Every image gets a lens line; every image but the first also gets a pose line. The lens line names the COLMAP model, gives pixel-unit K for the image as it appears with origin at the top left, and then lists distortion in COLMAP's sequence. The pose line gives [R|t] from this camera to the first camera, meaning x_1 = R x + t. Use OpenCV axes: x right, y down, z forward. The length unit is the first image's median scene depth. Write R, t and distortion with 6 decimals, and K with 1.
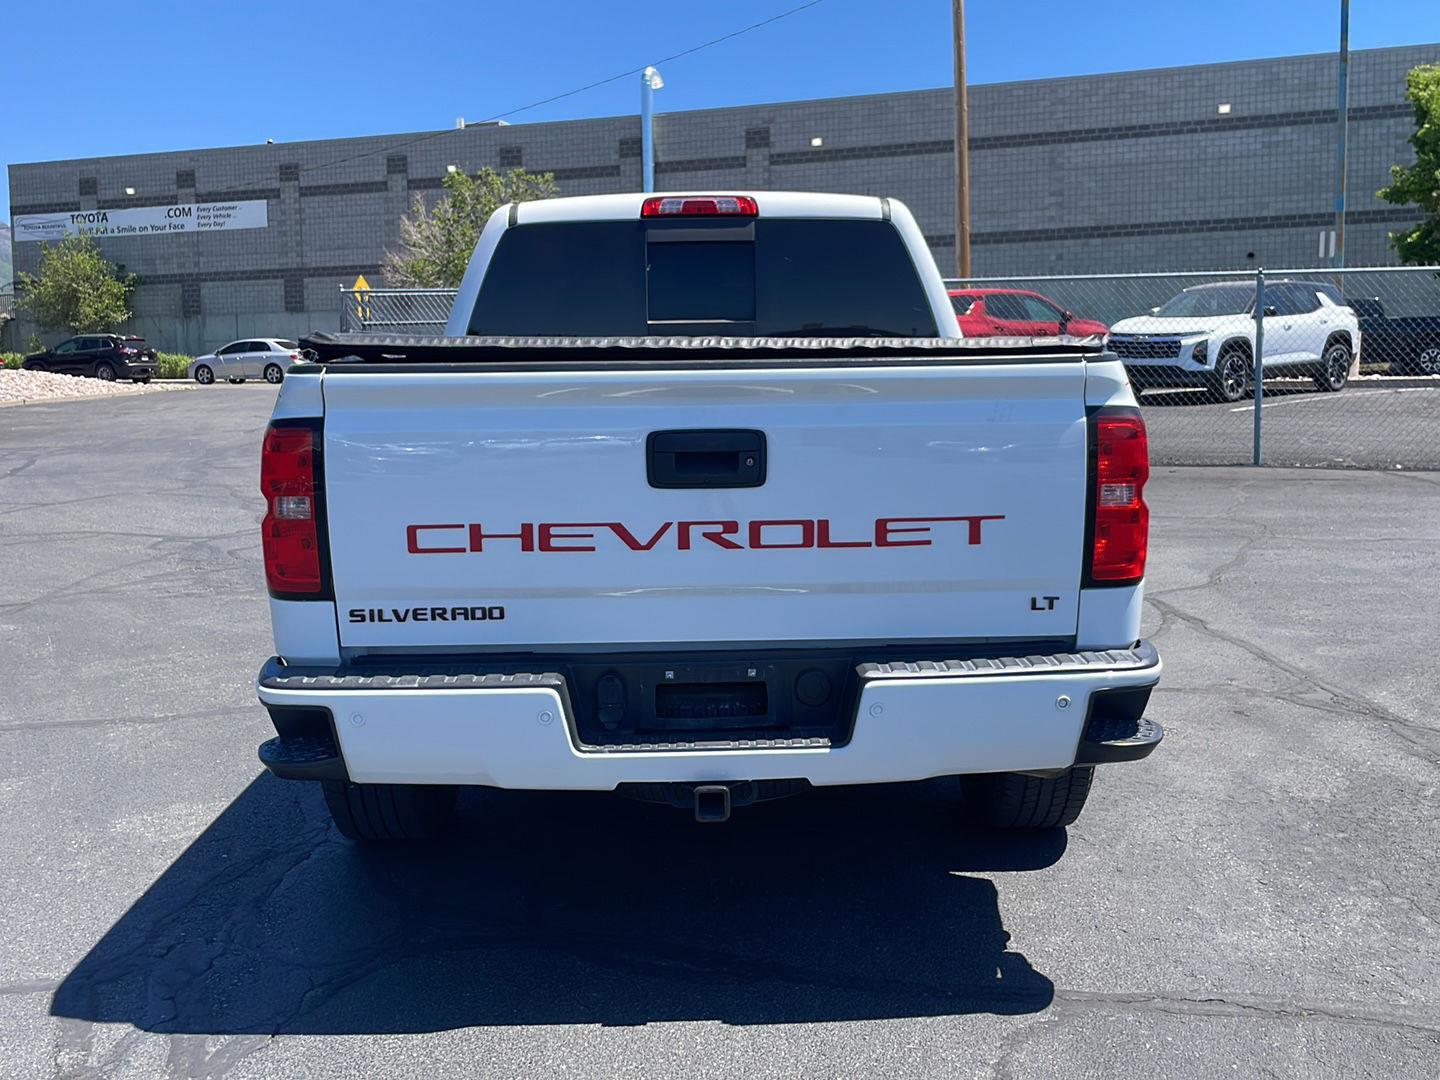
lens RADIAL K [[1397.4, 0, 717.0], [0, 1397.4, 502.3], [0, 0, 1]] dist [0.103169, -0.165188]
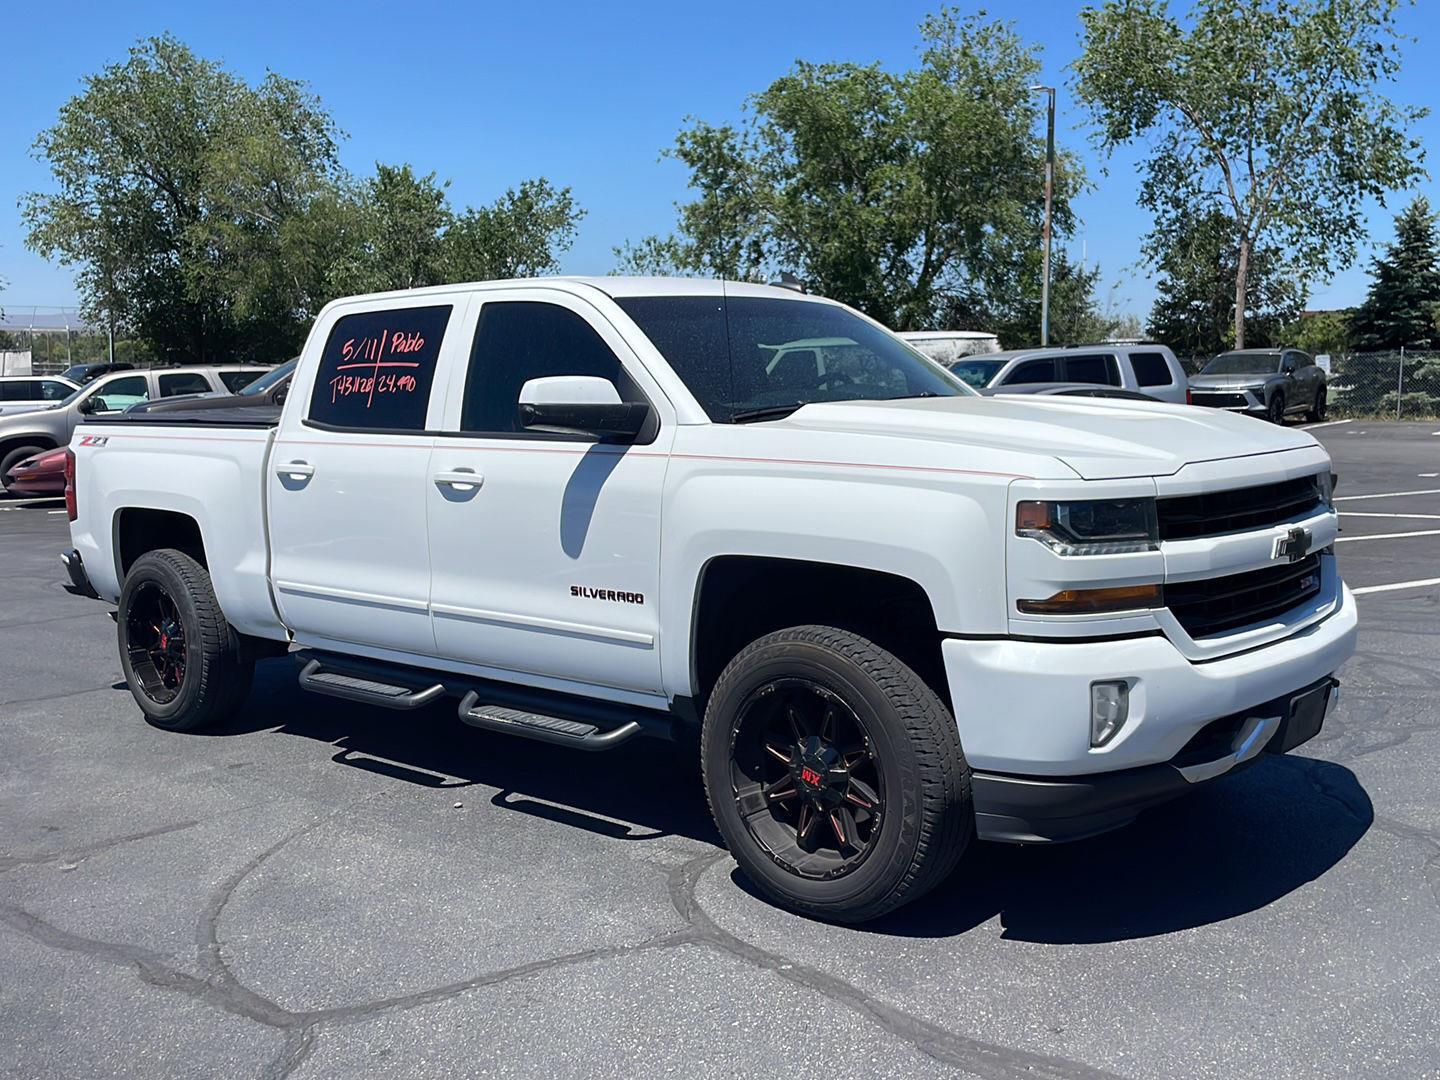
lens RADIAL K [[1397.4, 0, 717.0], [0, 1397.4, 502.3], [0, 0, 1]] dist [0.103169, -0.165188]
pose [[-0.674557, 0.093174, -0.732319, 0.090517], [-0.057280, 0.982406, 0.177755, -0.031595], [0.735997, 0.161853, -0.657352, 0.232932]]
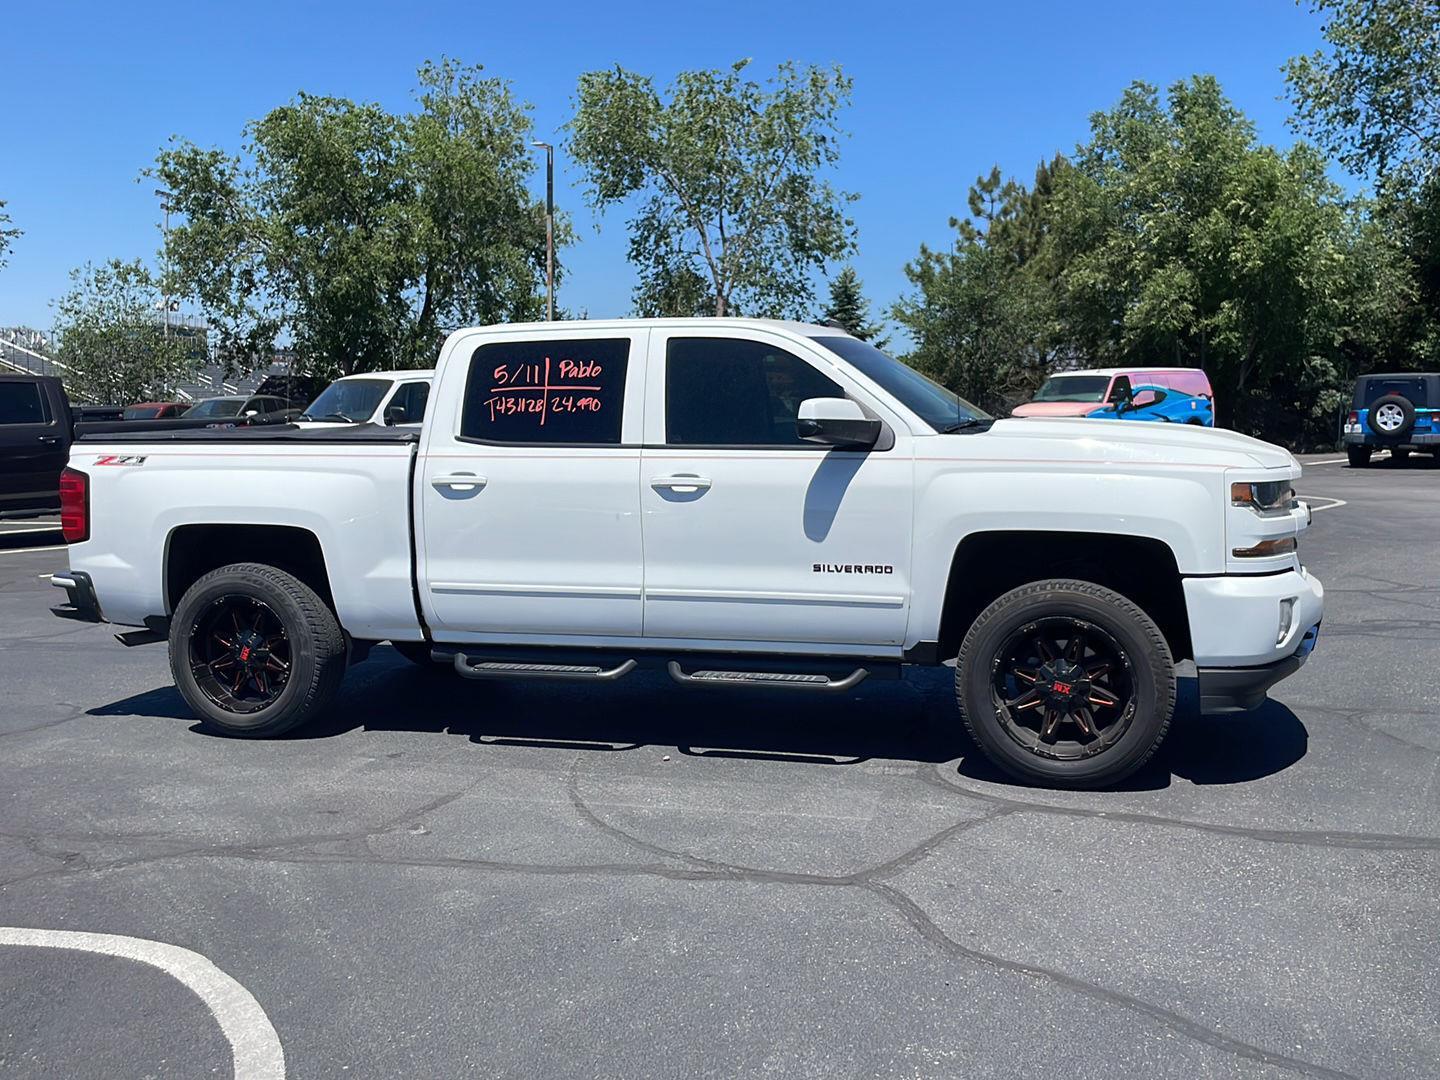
lens RADIAL K [[1397.4, 0, 717.0], [0, 1397.4, 502.3], [0, 0, 1]] dist [0.103169, -0.165188]
pose [[-0.311491, 0.081024, -0.946788, 0.149291], [-0.098183, 0.988281, 0.116877, -0.026490], [0.945163, 0.129364, -0.299886, 0.187050]]
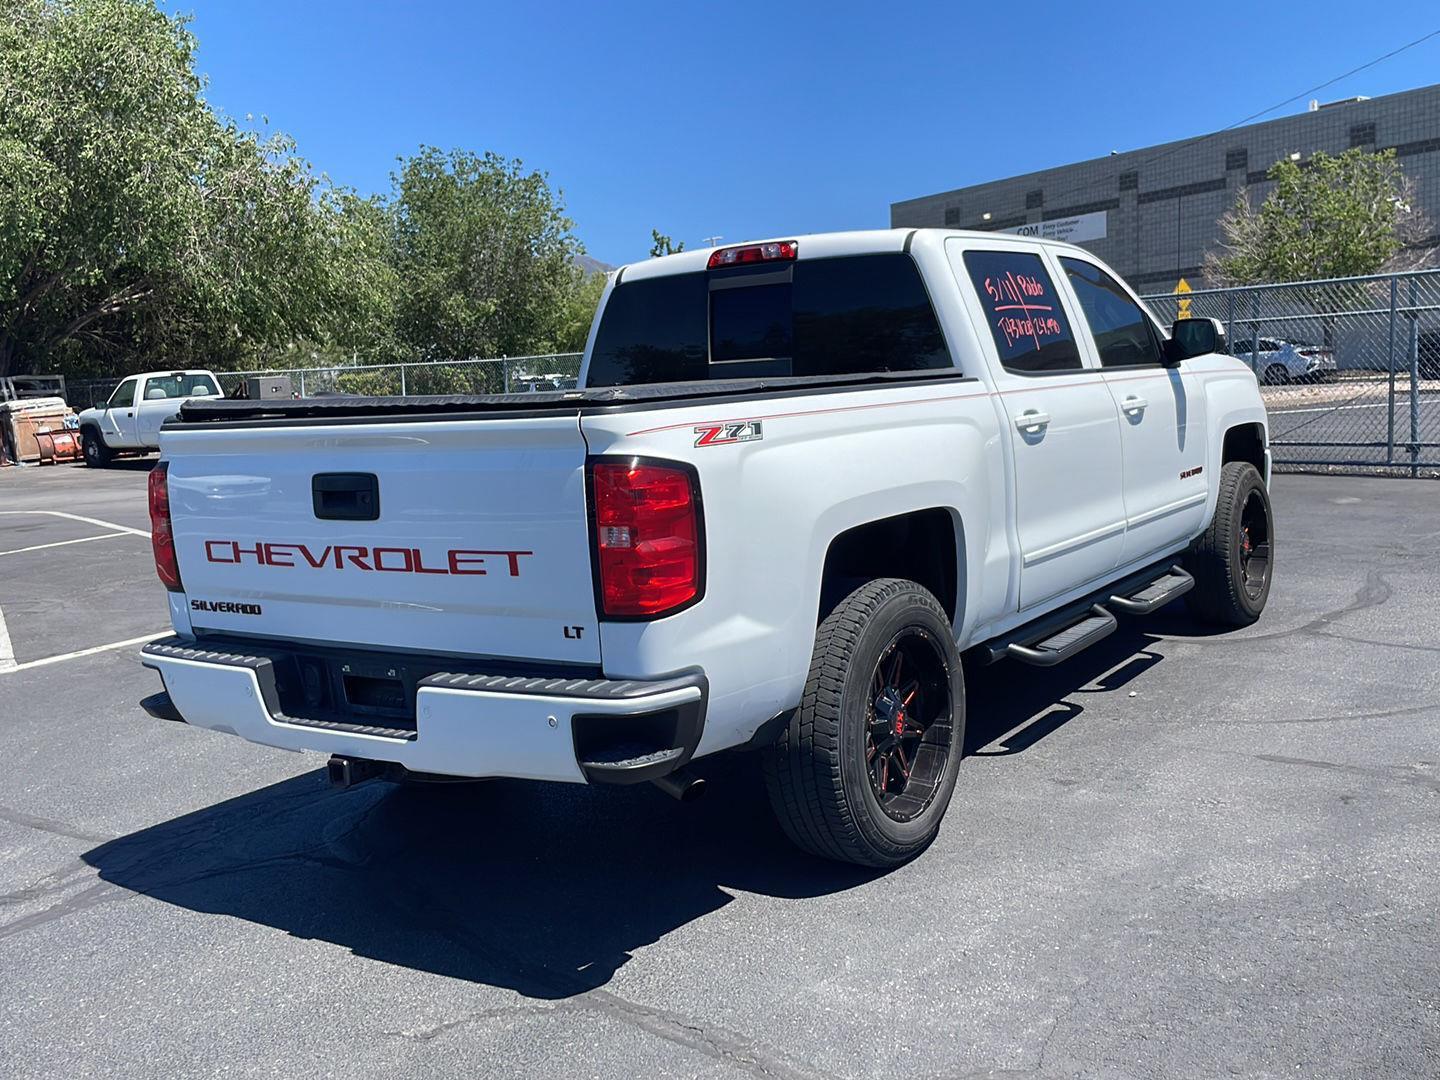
lens RADIAL K [[1397.4, 0, 717.0], [0, 1397.4, 502.3], [0, 0, 1]] dist [0.103169, -0.165188]
pose [[0.811619, 0.021680, -0.583784, 0.067335], [-0.022996, 0.999722, 0.005156, -0.002711], [0.583734, 0.009240, 0.811893, 0.011923]]
